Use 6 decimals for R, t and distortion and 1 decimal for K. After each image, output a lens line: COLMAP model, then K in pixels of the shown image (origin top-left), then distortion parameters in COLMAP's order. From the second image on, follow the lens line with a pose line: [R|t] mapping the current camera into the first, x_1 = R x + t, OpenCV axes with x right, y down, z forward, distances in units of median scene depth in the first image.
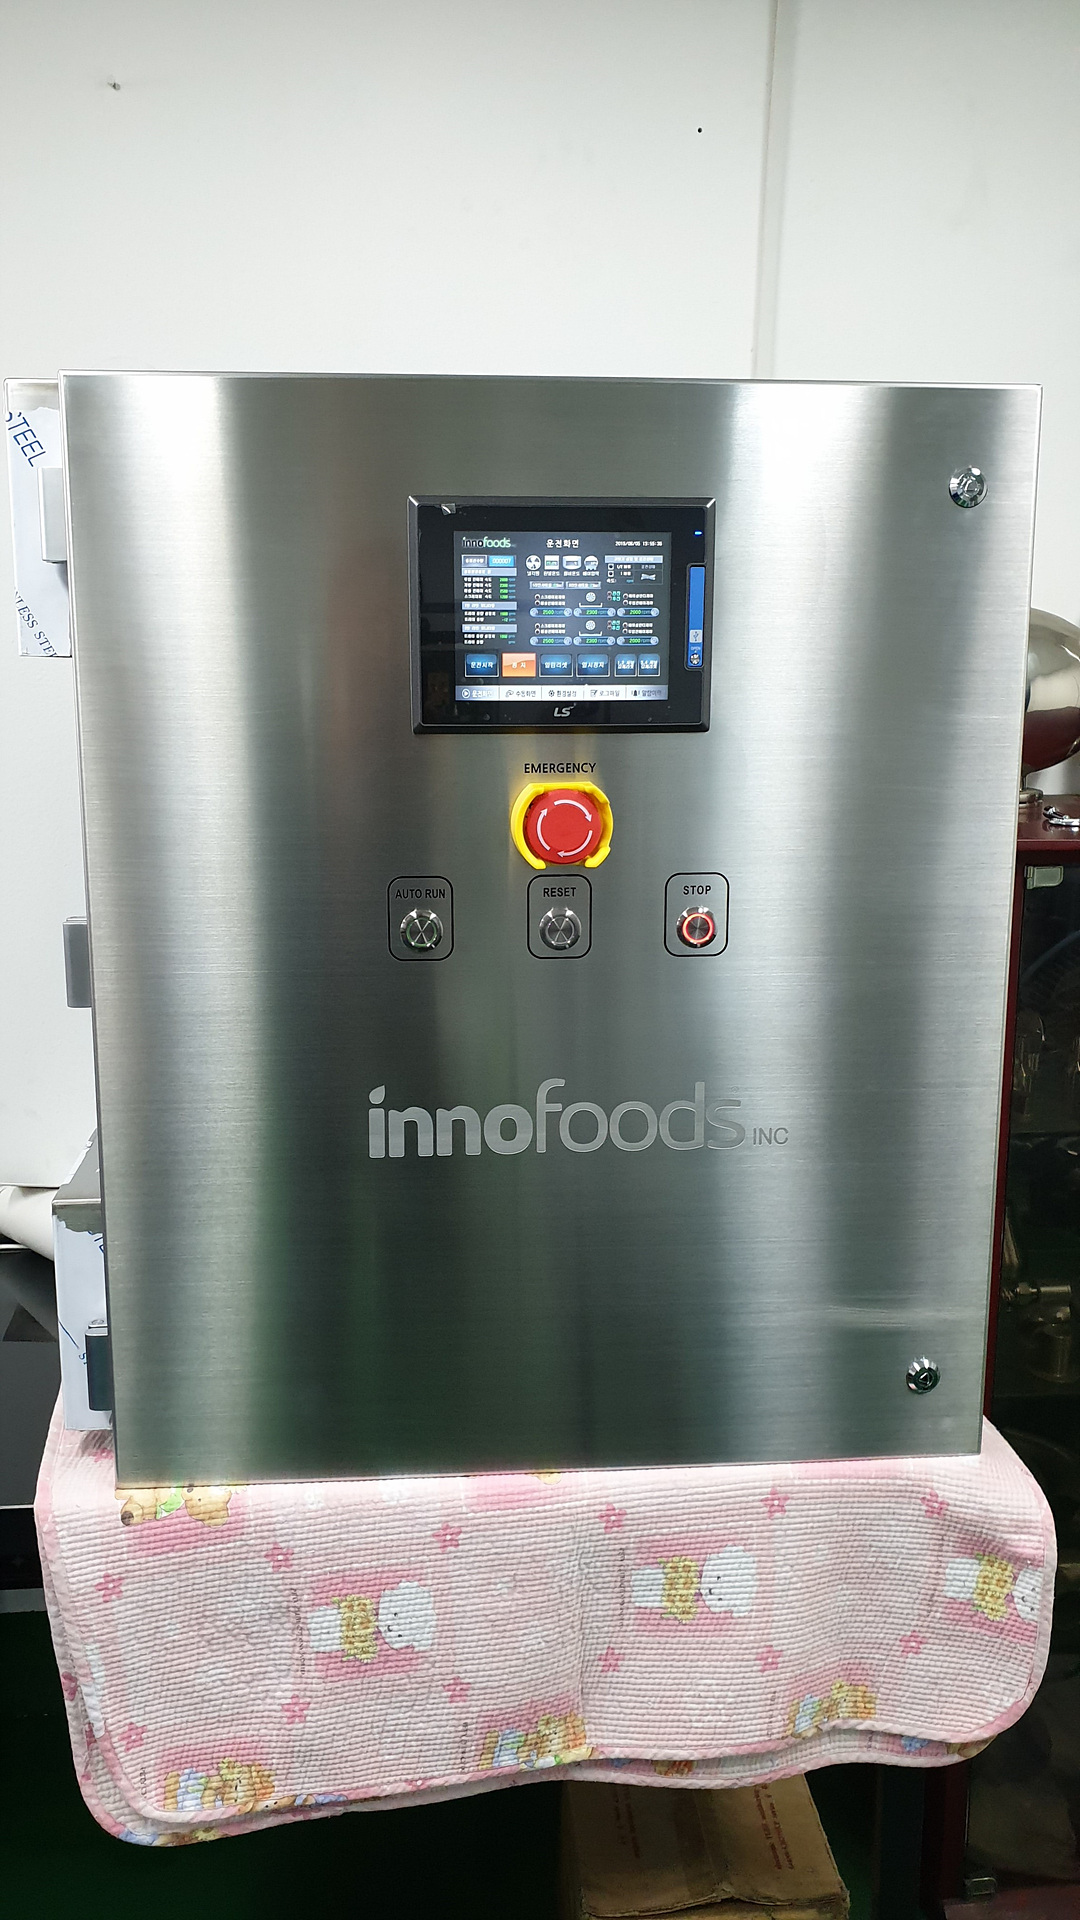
lens RADIAL K [[1468.3, 0, 528.0], [0, 1468.3, 956.0], [0, 0, 1]] dist [0.035359, 0.008896]
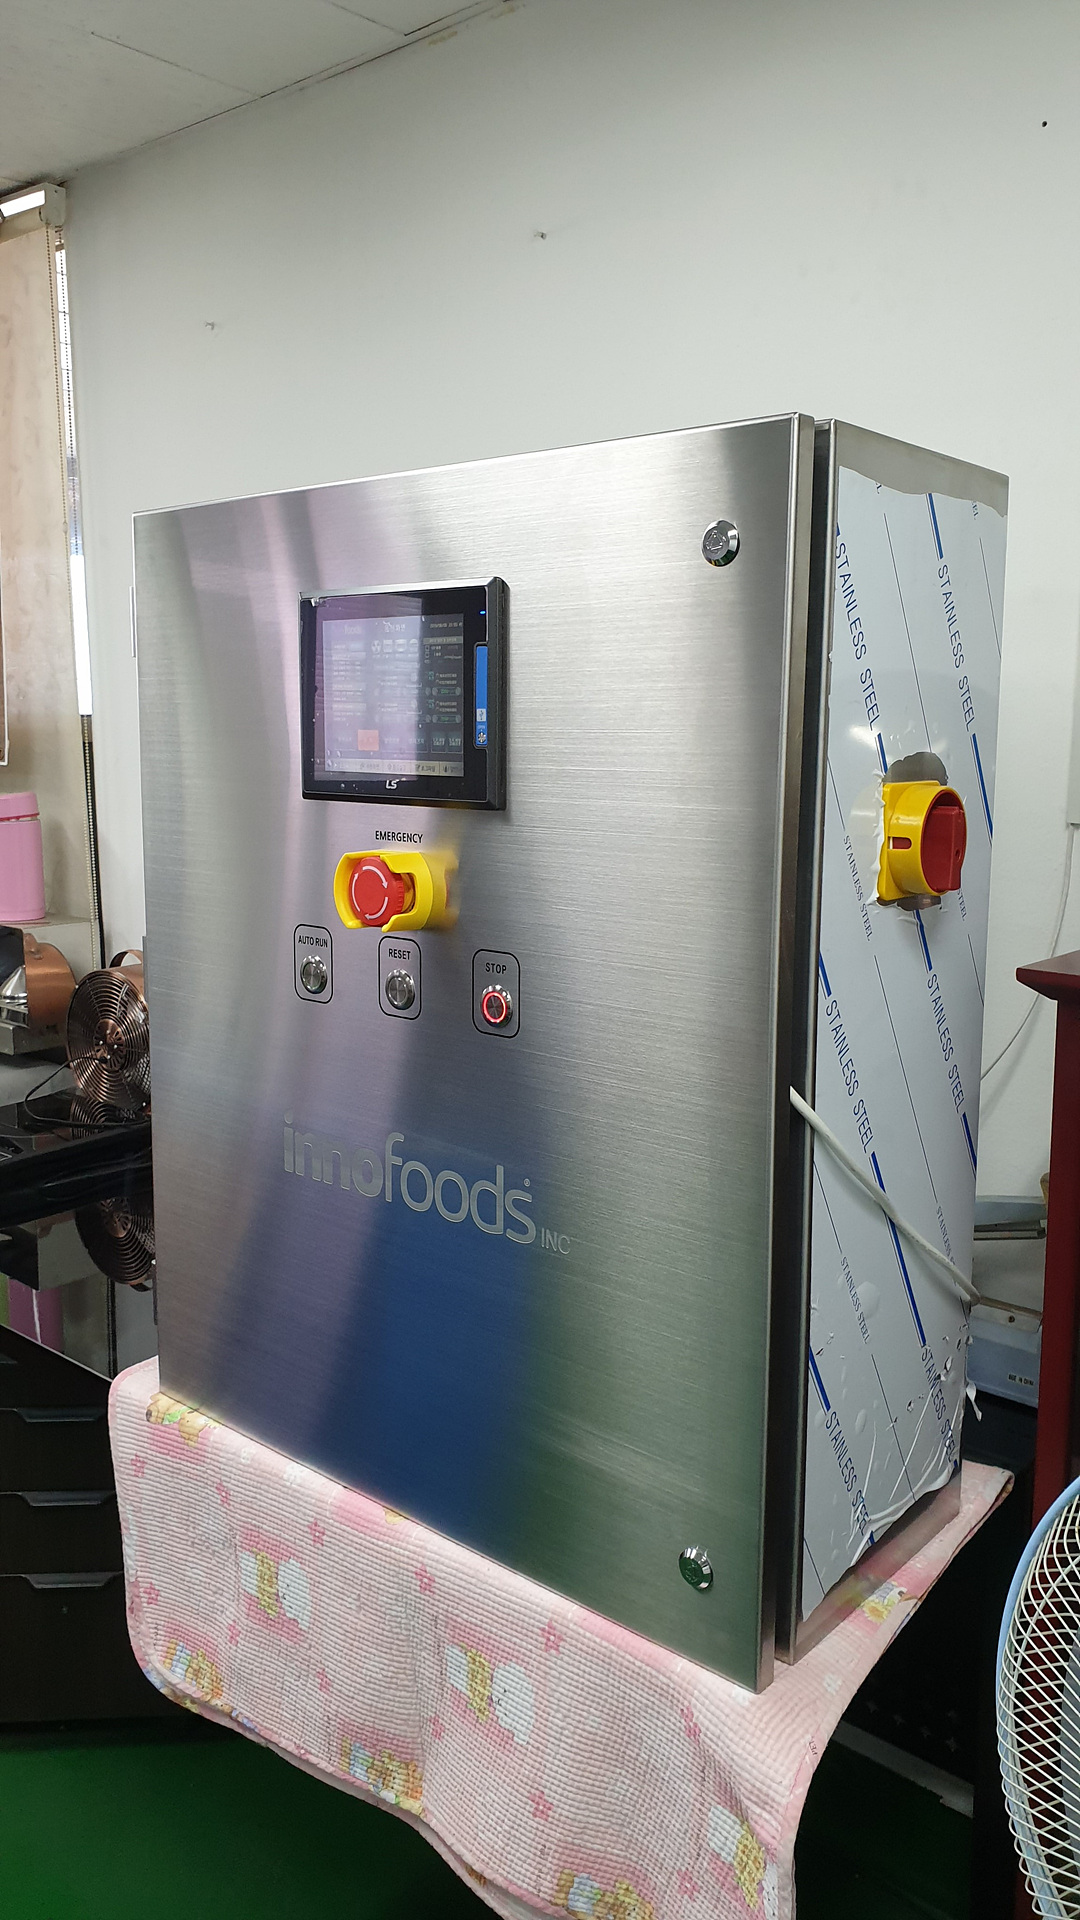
lens RADIAL K [[1468.3, 0, 527.0], [0, 1468.3, 959.7], [0, 0, 1]] dist [0.035359, 0.008896]
pose [[0.710395, 0.118719, -0.693718, 0.761398], [-0.144067, 0.989328, 0.021777, -0.071293], [0.688901, 0.084471, 0.719917, 0.286557]]
